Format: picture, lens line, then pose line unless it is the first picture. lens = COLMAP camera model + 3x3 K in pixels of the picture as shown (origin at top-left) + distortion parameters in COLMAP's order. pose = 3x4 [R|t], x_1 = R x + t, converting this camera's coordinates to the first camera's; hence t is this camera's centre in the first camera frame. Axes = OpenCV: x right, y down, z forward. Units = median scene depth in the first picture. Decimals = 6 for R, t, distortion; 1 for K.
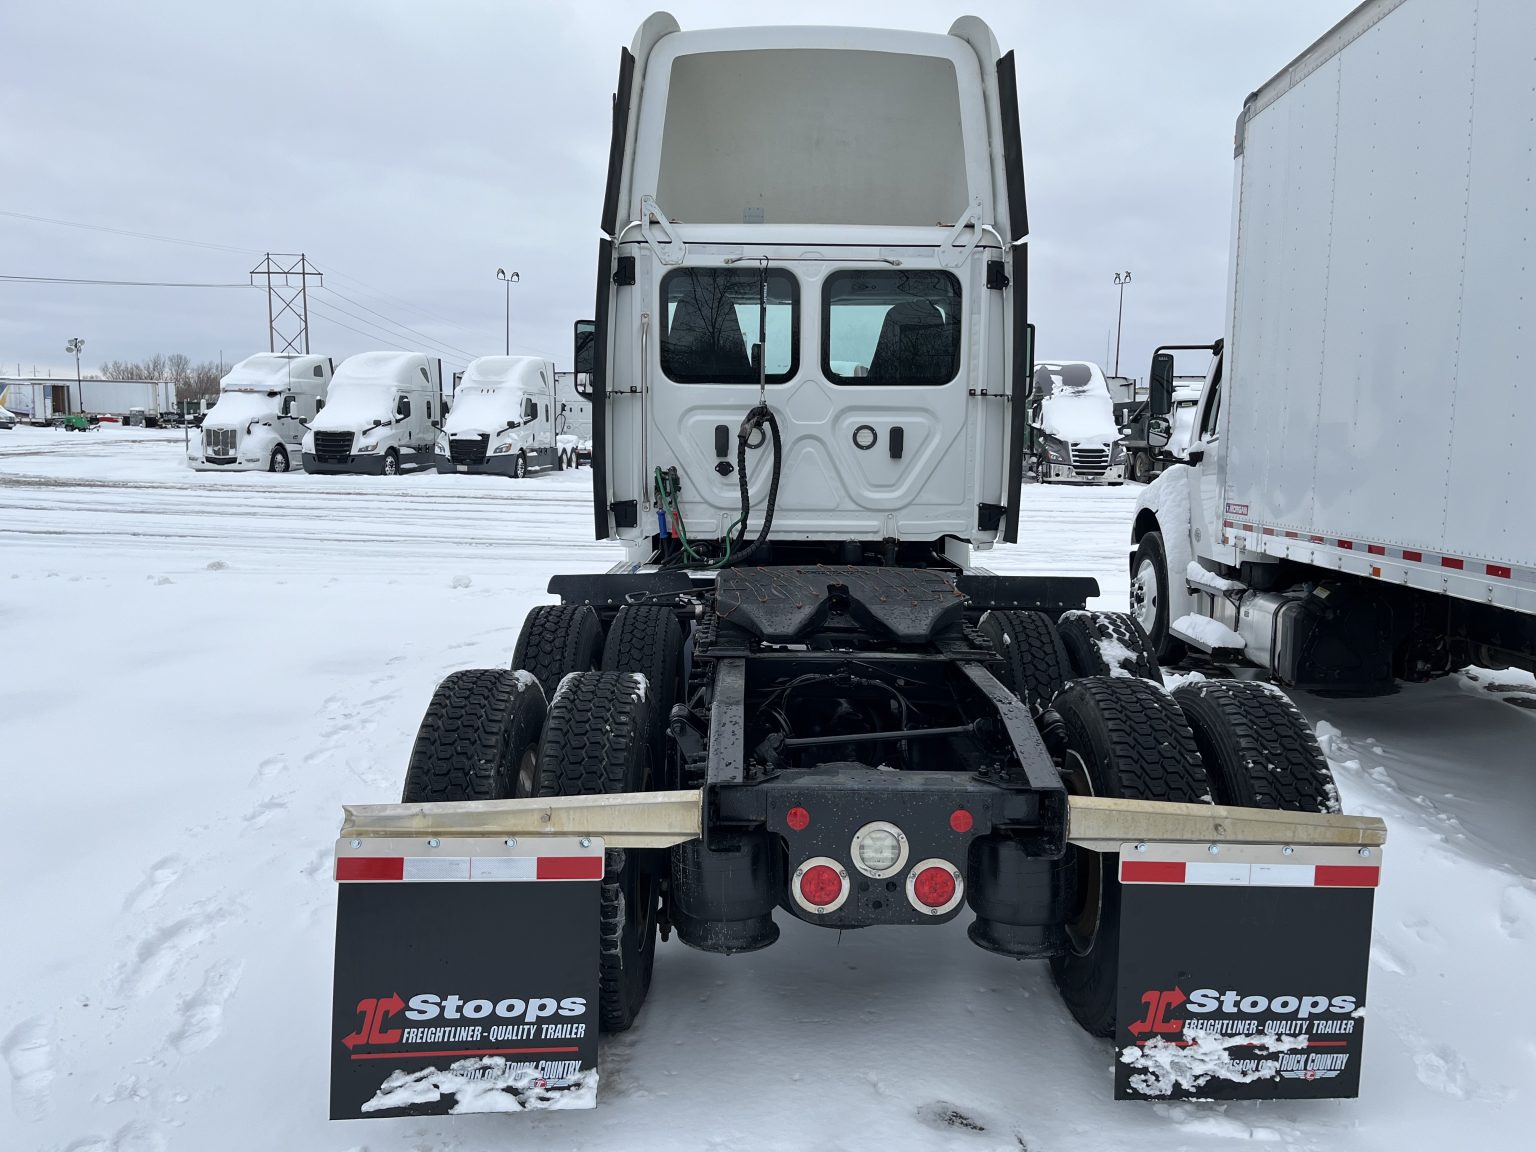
lens RADIAL K [[1154.1, 0, 768.3], [0, 1154.1, 597.8], [0, 0, 1]] dist [0.002569, -0.005513]
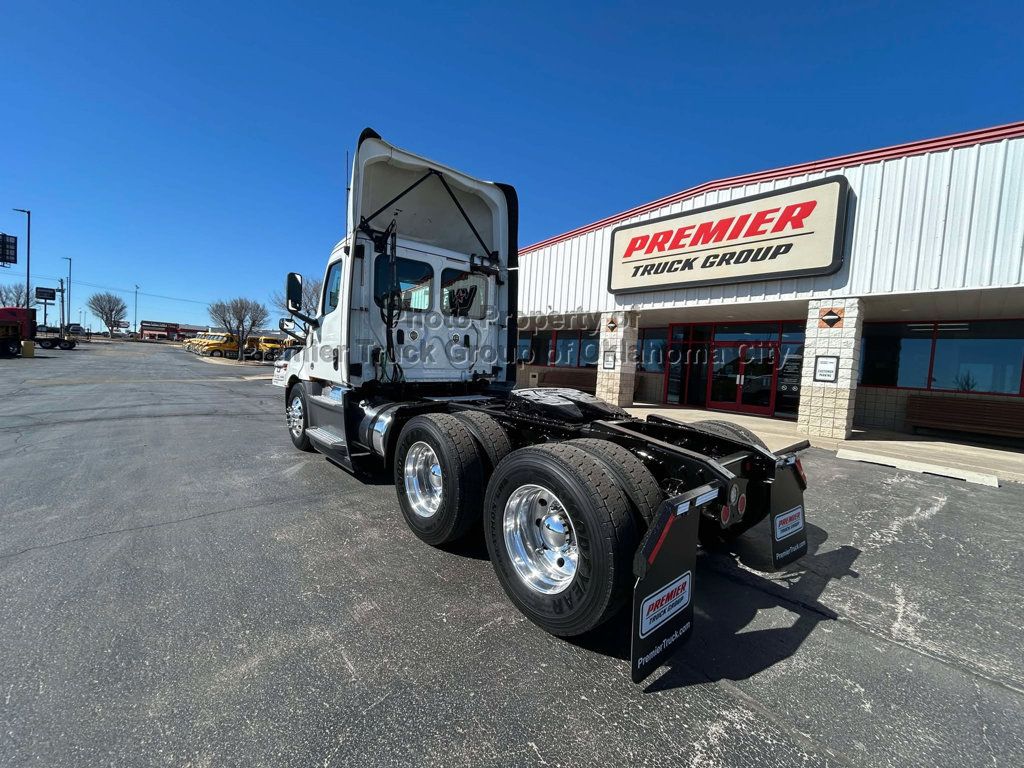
lens RADIAL K [[414.8, 0, 509.7], [0, 414.8, 380.2], [0, 0, 1]] dist [0.000988, -0.000118]
pose [[0.759674, -0.017954, 0.650056, -0.394162], [0.052016, 0.998093, -0.033222, -0.017957], [-0.648220, 0.059052, 0.759160, 0.276941]]
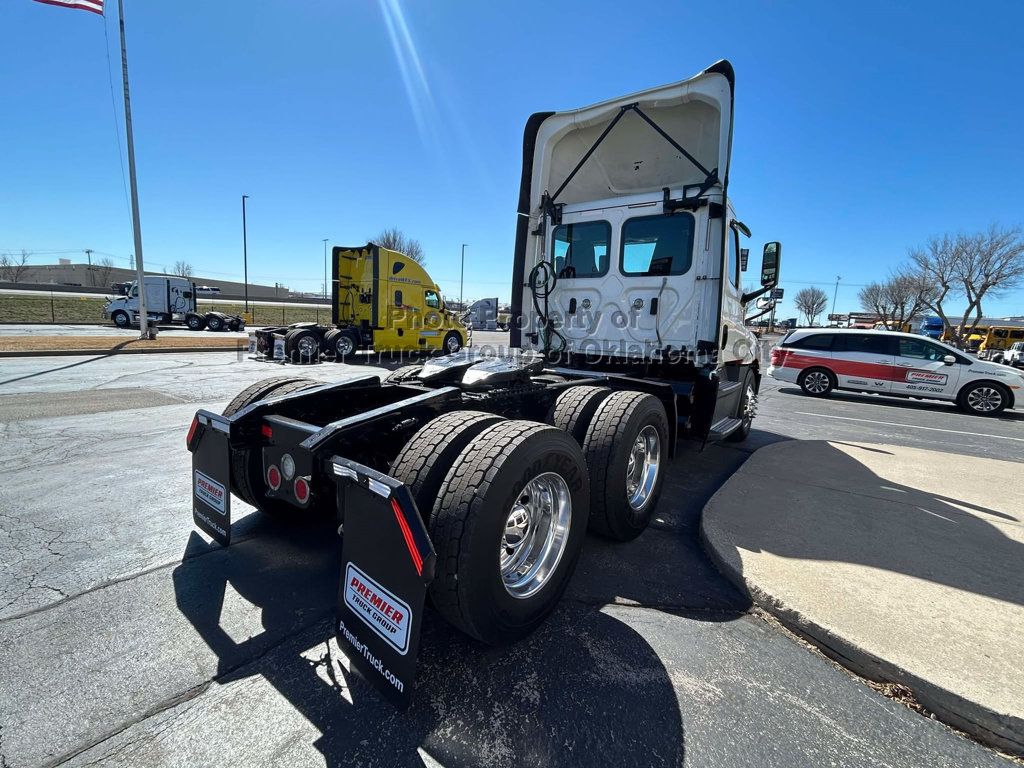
lens RADIAL K [[470.5, 0, 510.0], [0, 470.5, 378.9], [0, 0, 1]] dist [-0.001215, 0.000583]
pose [[0.781964, 0.090668, -0.616694, 0.411867], [-0.106232, 0.994275, 0.011479, -0.000403], [0.614204, 0.056536, 0.787119, 0.258400]]
